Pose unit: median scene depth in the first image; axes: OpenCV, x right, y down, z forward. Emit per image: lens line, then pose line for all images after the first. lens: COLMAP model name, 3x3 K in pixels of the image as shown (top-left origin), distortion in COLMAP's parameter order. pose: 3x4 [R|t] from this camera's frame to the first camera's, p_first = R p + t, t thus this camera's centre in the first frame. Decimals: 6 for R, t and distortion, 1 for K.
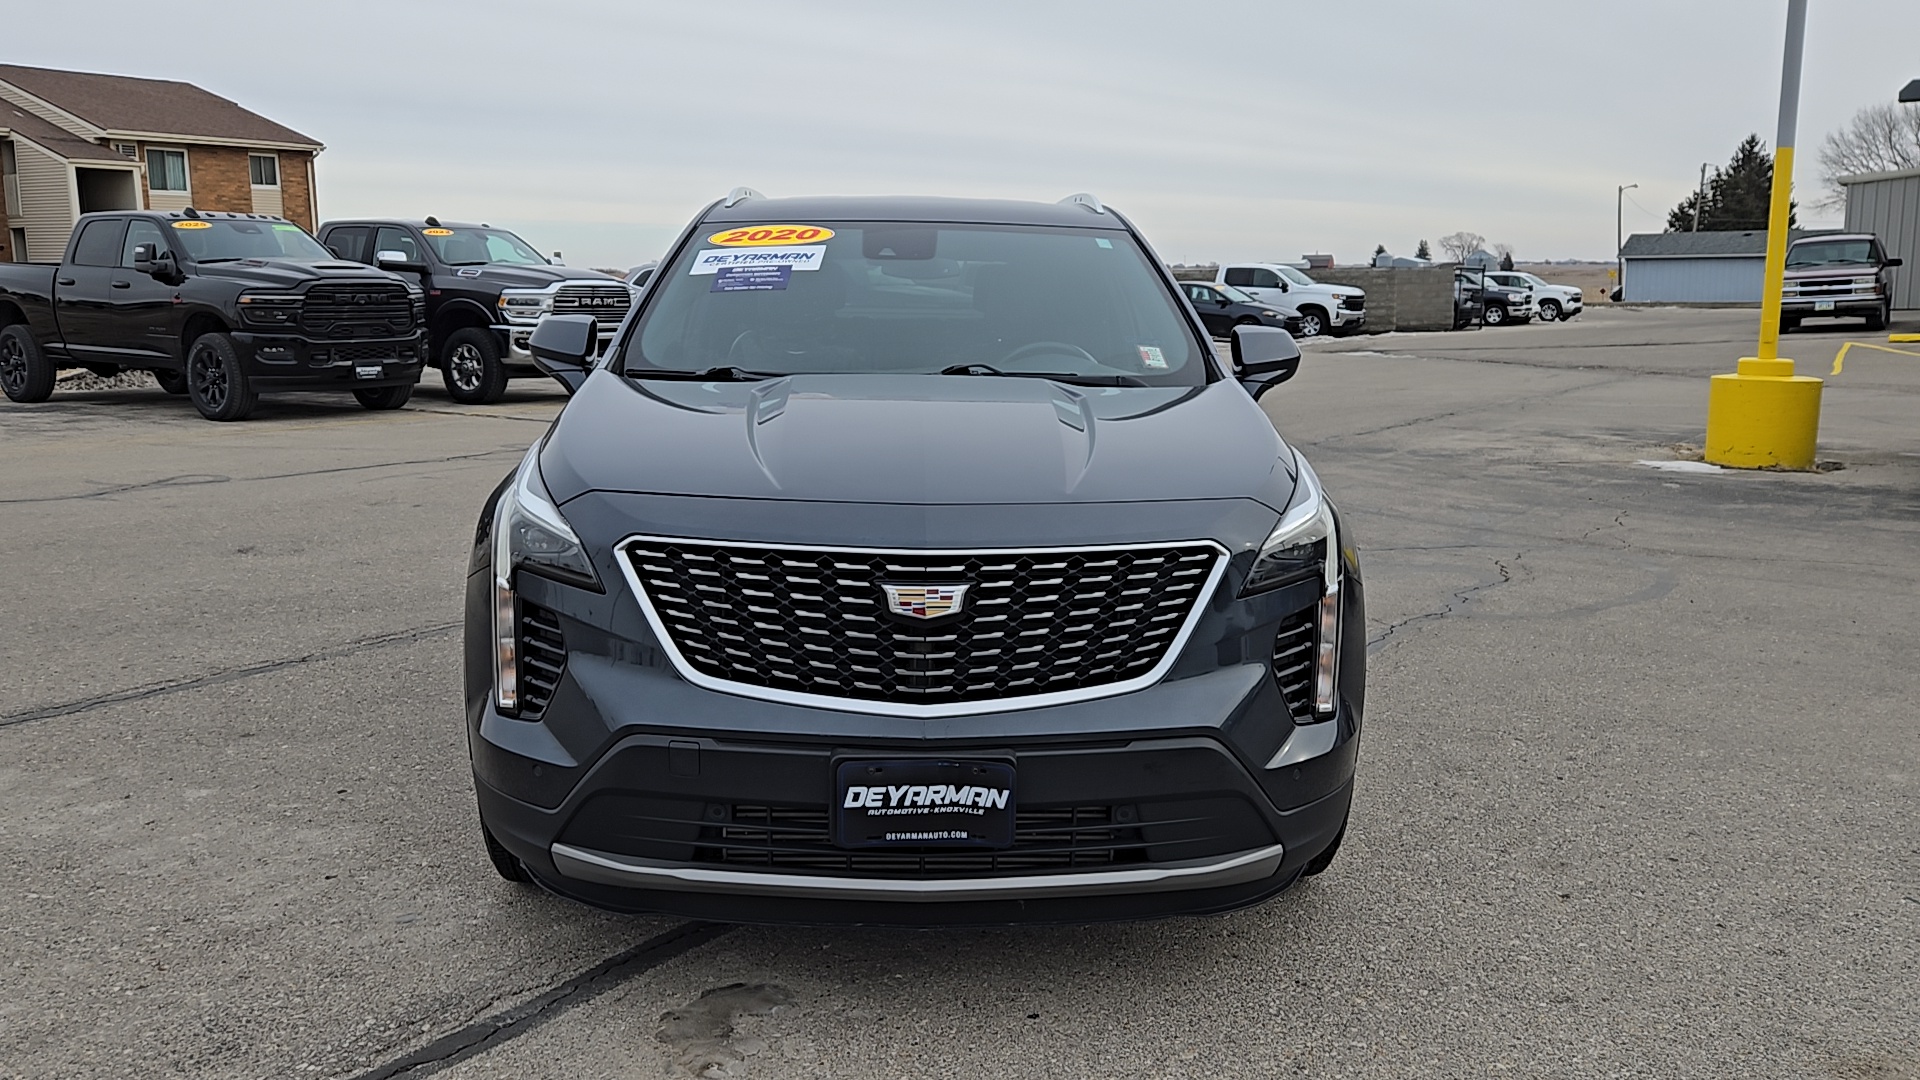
lens RADIAL K [[1581.7, 0, 956.2], [0, 1581.7, 538.3], [0, 0, 1]] dist [0.024505, -0.006568]
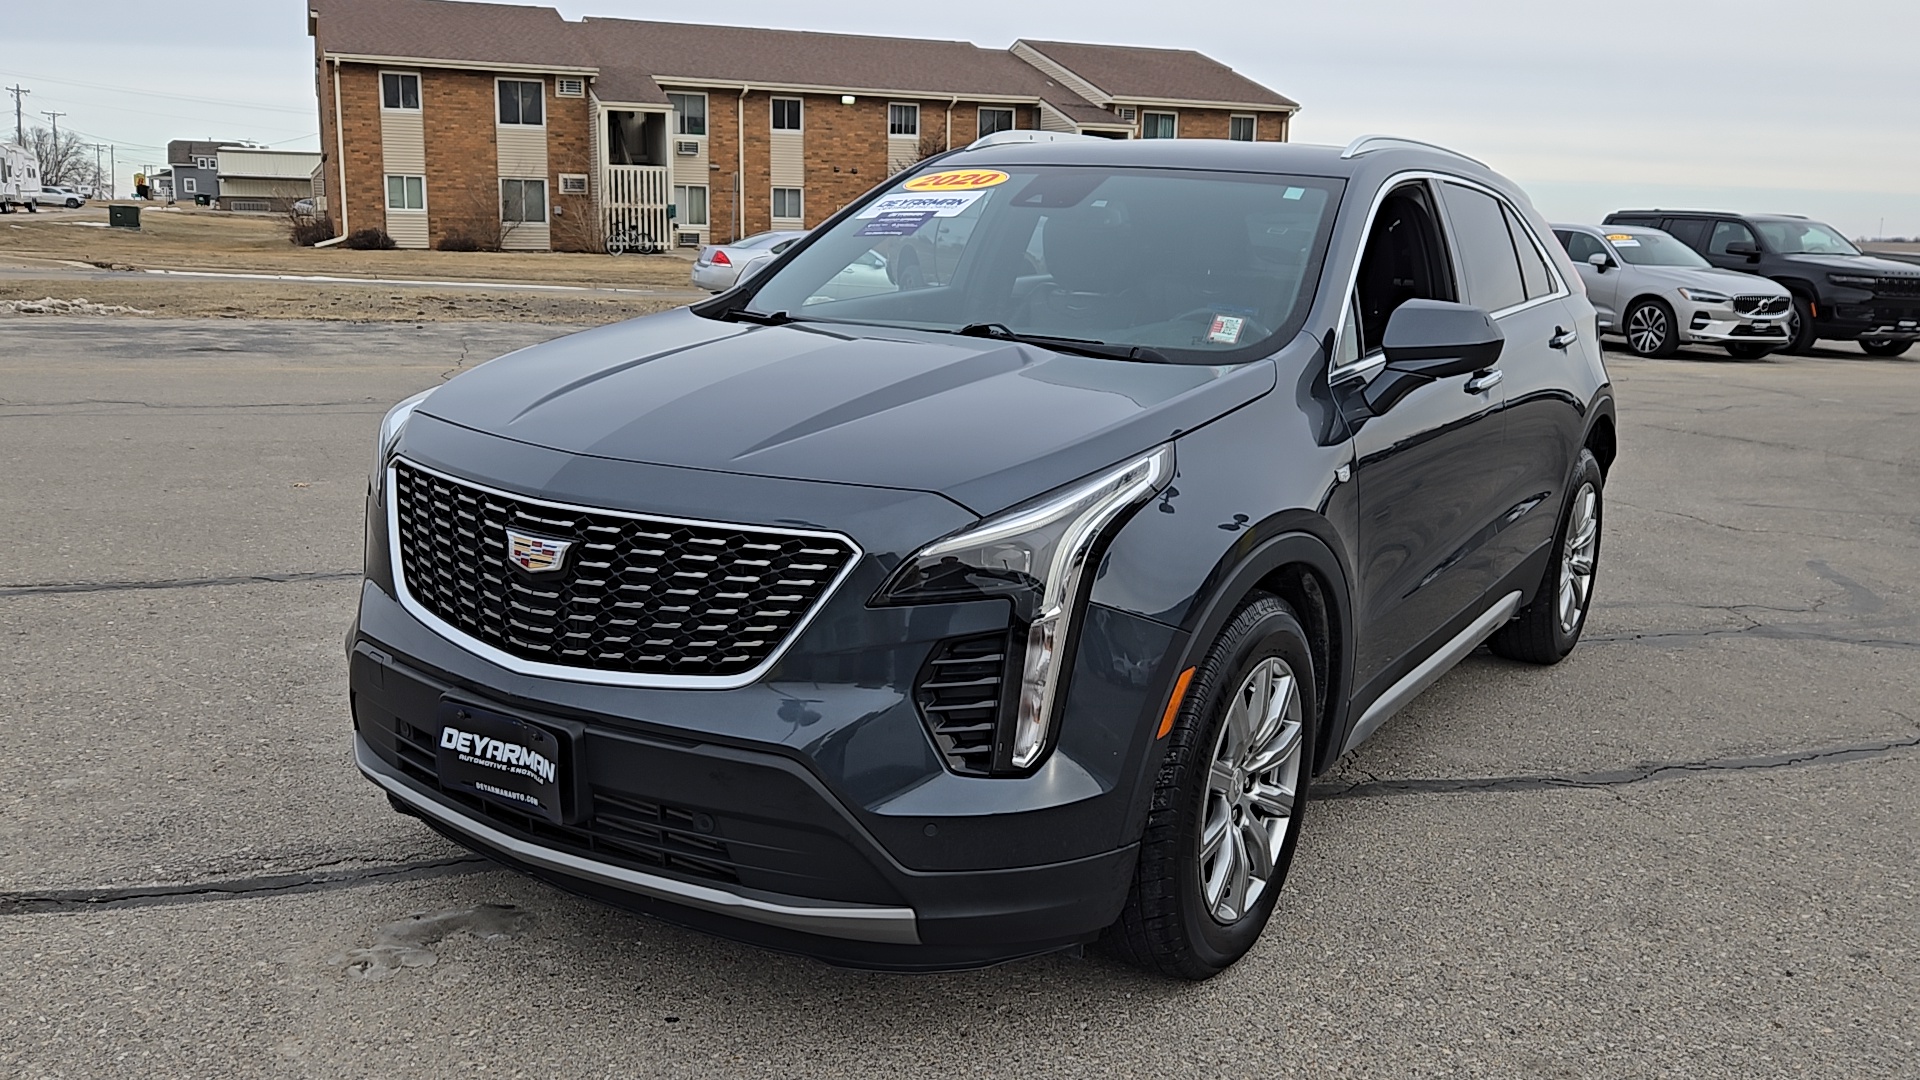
lens RADIAL K [[1581.7, 0, 955.0], [0, 1581.7, 541.1], [0, 0, 1]] dist [0.024505, -0.006568]
pose [[0.821703, 0.137154, -0.553167, 0.706773], [-0.122858, 0.990418, 0.063067, -0.058029], [0.556516, 0.016139, 0.830680, 0.340728]]
